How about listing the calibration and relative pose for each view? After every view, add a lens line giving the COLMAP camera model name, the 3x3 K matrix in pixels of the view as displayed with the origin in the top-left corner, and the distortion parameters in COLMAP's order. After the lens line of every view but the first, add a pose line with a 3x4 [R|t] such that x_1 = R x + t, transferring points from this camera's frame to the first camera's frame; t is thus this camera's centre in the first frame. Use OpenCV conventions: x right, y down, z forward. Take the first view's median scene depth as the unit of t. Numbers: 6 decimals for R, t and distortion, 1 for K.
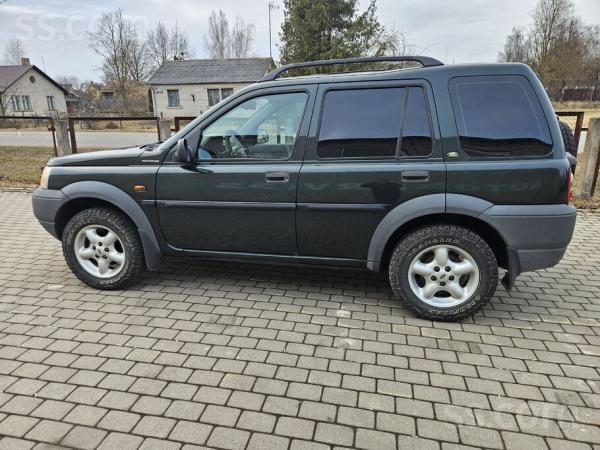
lens RADIAL K [[405.6, 0, 286.7], [0, 405.6, 226.6], [0, 0, 1]] dist [0.076840, -0.064160]
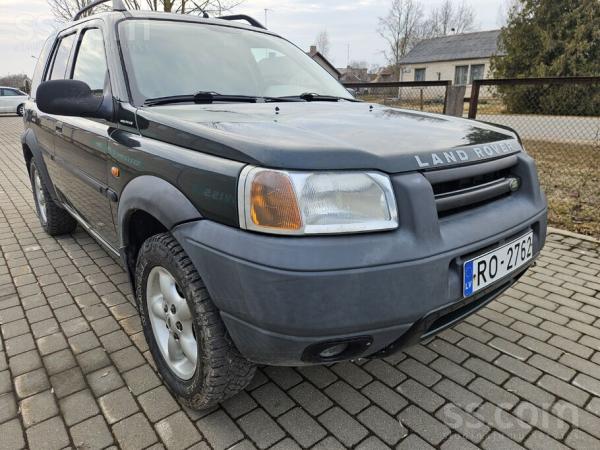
lens RADIAL K [[403.5, 0, 278.7], [0, 403.5, 223.0], [0, 0, 1]] dist [0.067008, -0.056767]
pose [[0.781755, 0.203402, -0.589480, 1.176268], [-0.184139, 0.978451, 0.093417, -0.068603], [0.595778, 0.035517, 0.802363, 0.473682]]
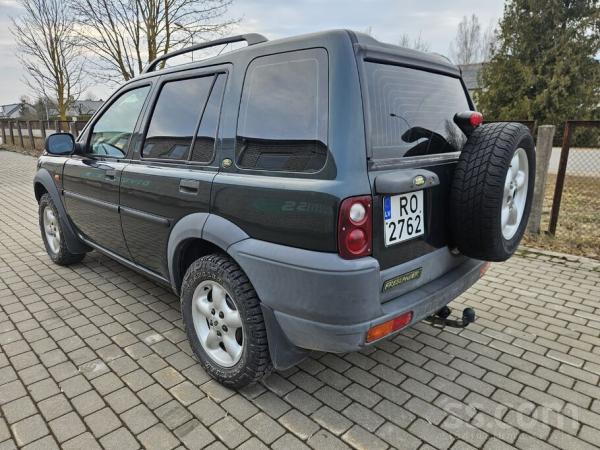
lens RADIAL K [[403.0, 0, 283.3], [0, 403.0, 232.3], [0, 0, 1]] dist [0.071194, -0.061355]
pose [[0.843460, 0.150274, -0.515745, 0.722507], [-0.156370, 0.987183, 0.031909, -0.073869], [0.513930, 0.053733, 0.856148, 0.358430]]
